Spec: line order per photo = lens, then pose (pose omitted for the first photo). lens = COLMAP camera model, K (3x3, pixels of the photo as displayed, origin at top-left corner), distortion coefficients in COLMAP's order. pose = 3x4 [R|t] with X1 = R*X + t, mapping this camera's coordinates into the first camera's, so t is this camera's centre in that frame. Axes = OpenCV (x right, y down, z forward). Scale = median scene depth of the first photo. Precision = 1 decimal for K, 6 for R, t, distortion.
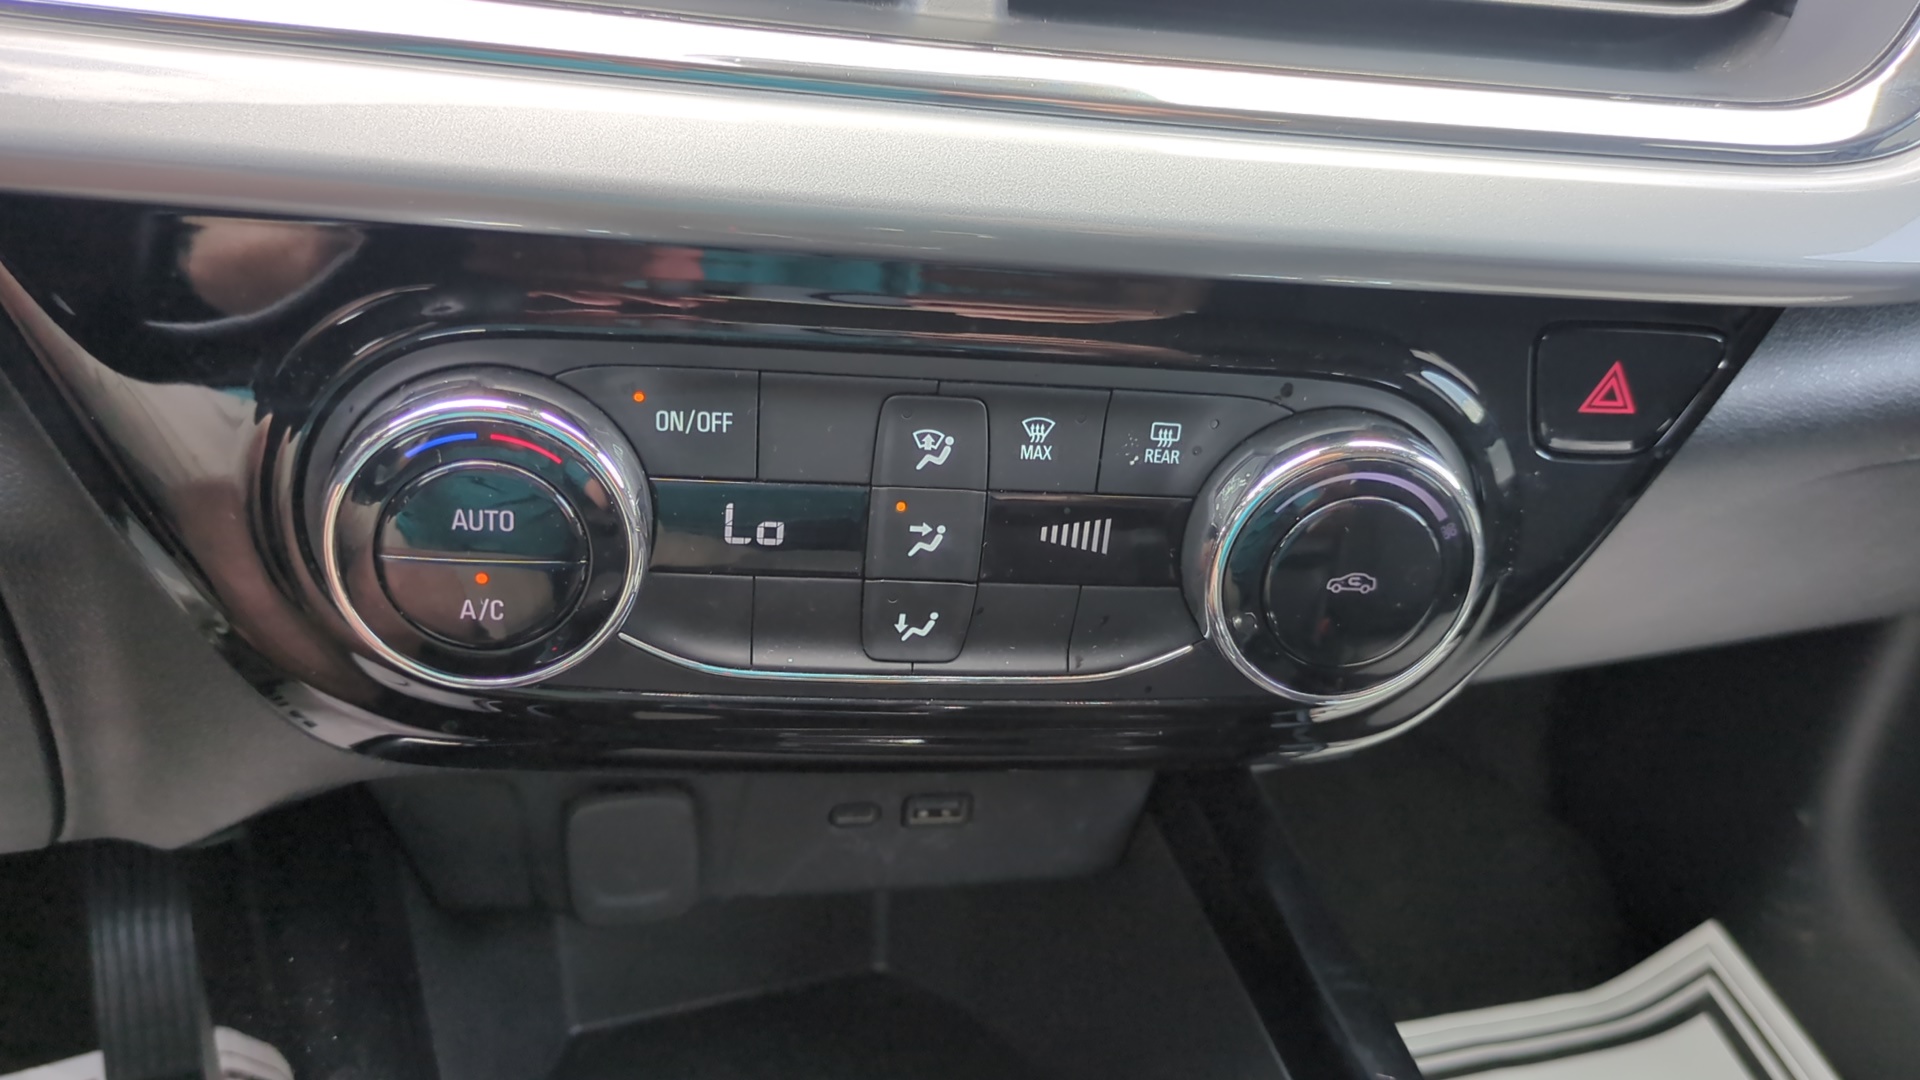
lens RADIAL K [[1648.0, 0, 960.0], [0, 1648.0, 540.0], [0, 0, 1]] dist [0.047017, -0.020120]
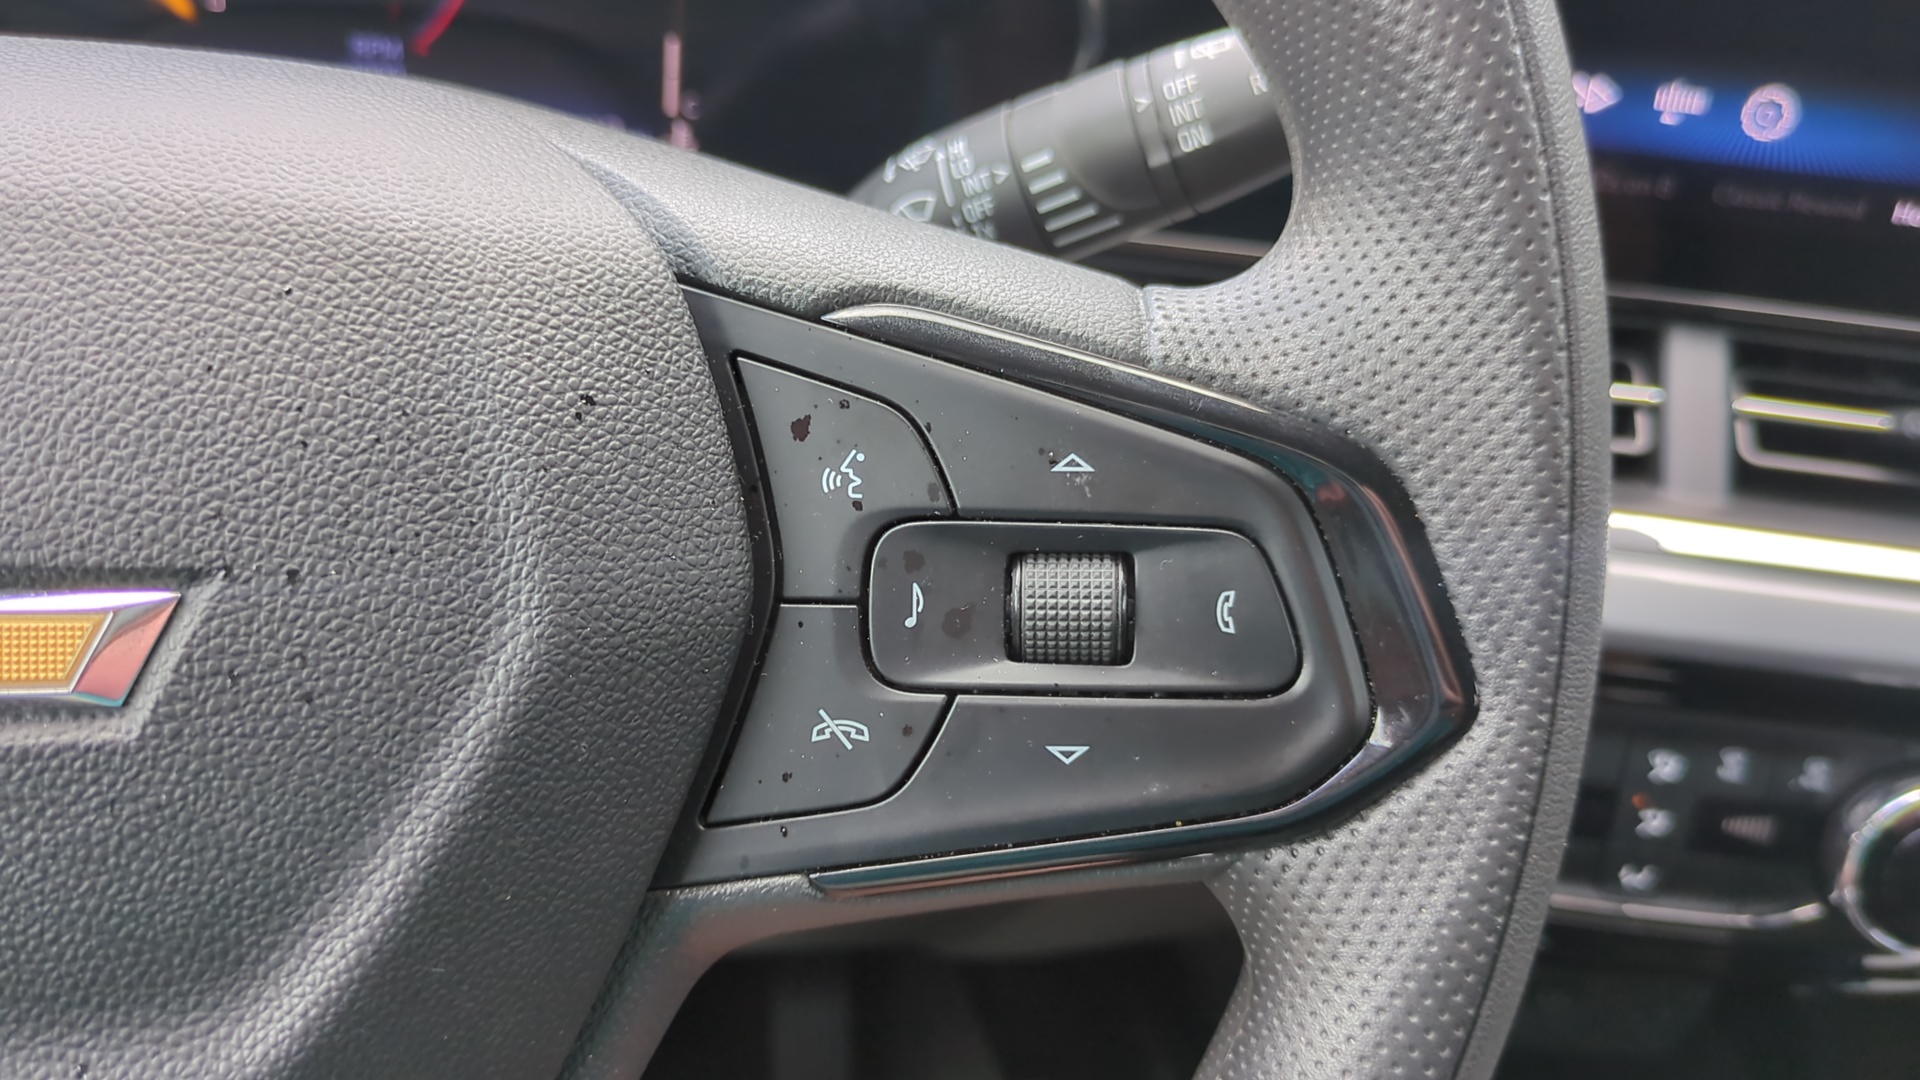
lens RADIAL K [[1671.4, 0, 960.0], [0, 1671.4, 540.0], [0, 0, 1]] dist [-0.046094, -0.004154]
pose [[0.977883, 0.070007, -0.197087, -0.362468], [-0.087540, 0.992806, -0.081689, -0.078663], [0.189950, 0.097135, 0.976977, -0.660287]]
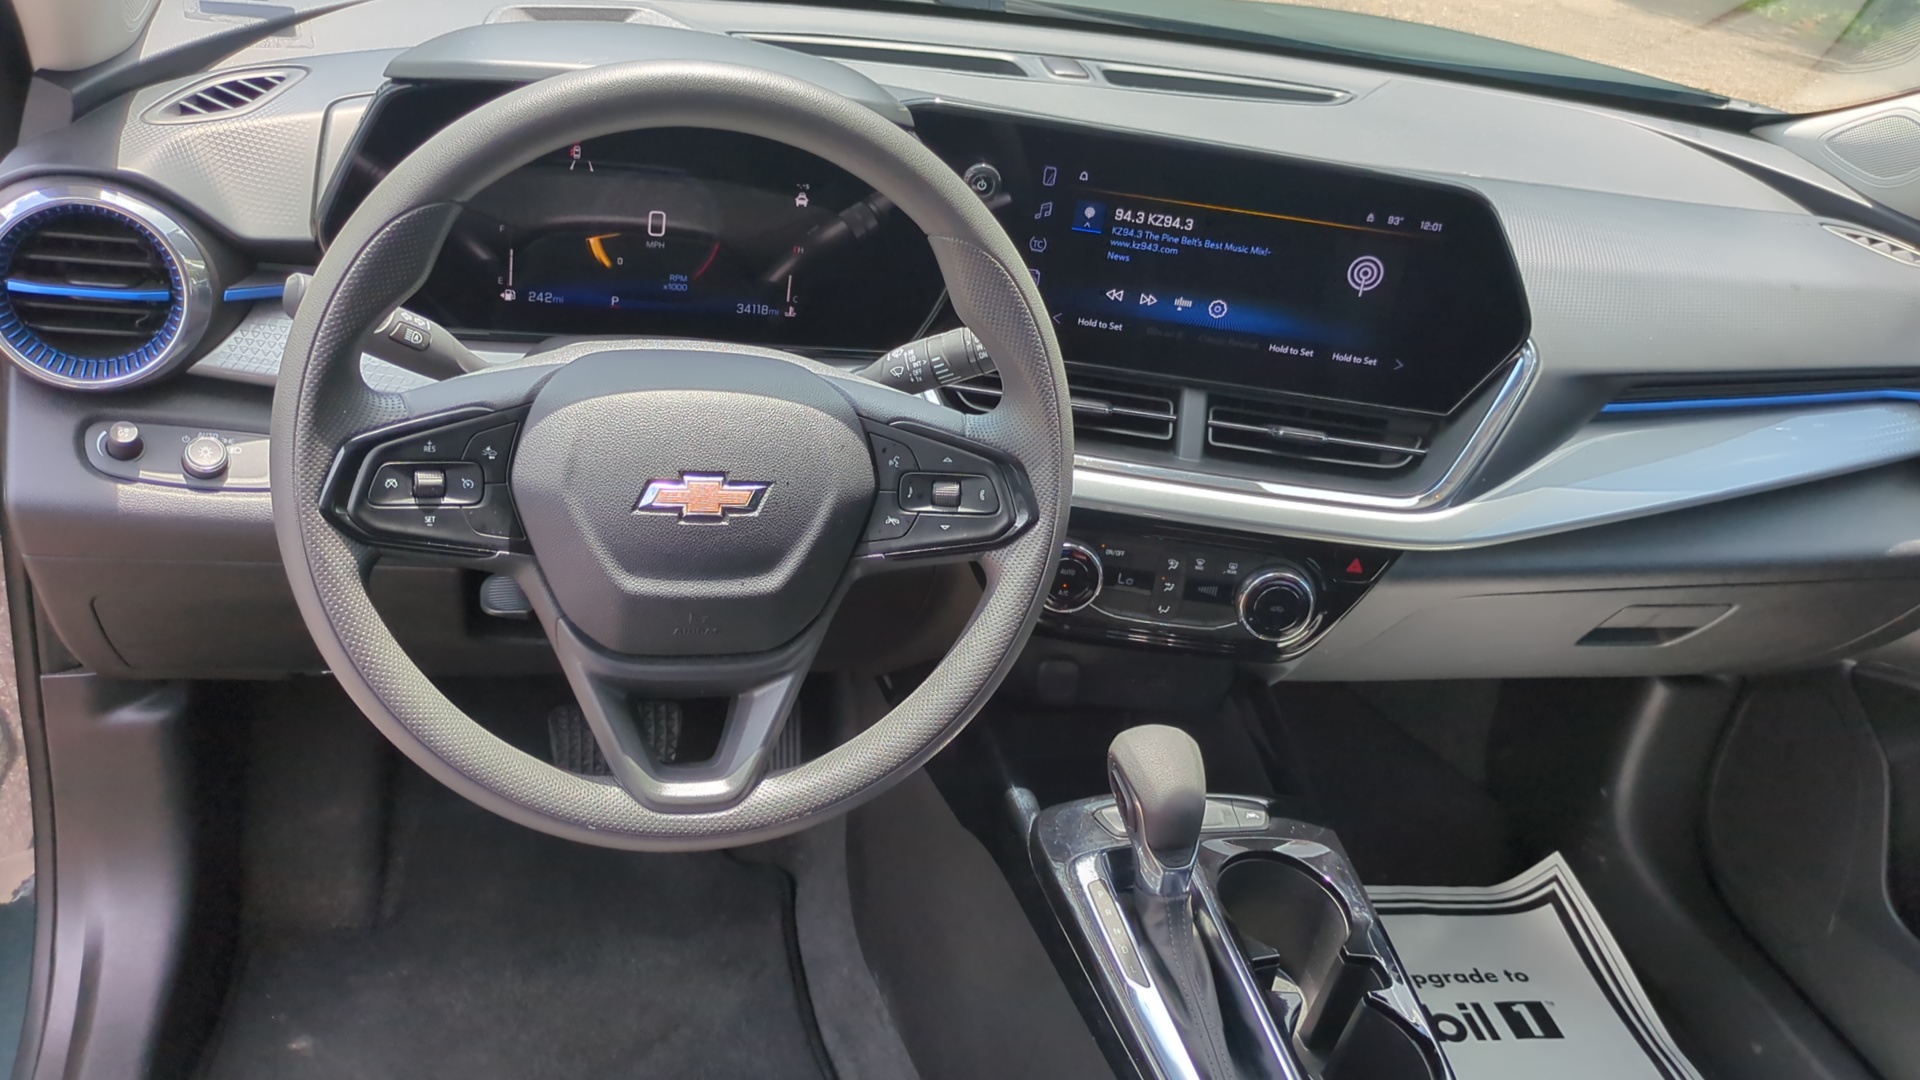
lens RADIAL K [[1648.0, 0, 960.0], [0, 1648.0, 540.0], [0, 0, 1]] dist [0.047017, -0.020120]
pose [[0.990395, 0.092112, -0.103116, -0.117113], [-0.096313, 0.994681, -0.036515, 0.076663], [0.099204, 0.046096, 0.993999, -2.891708]]
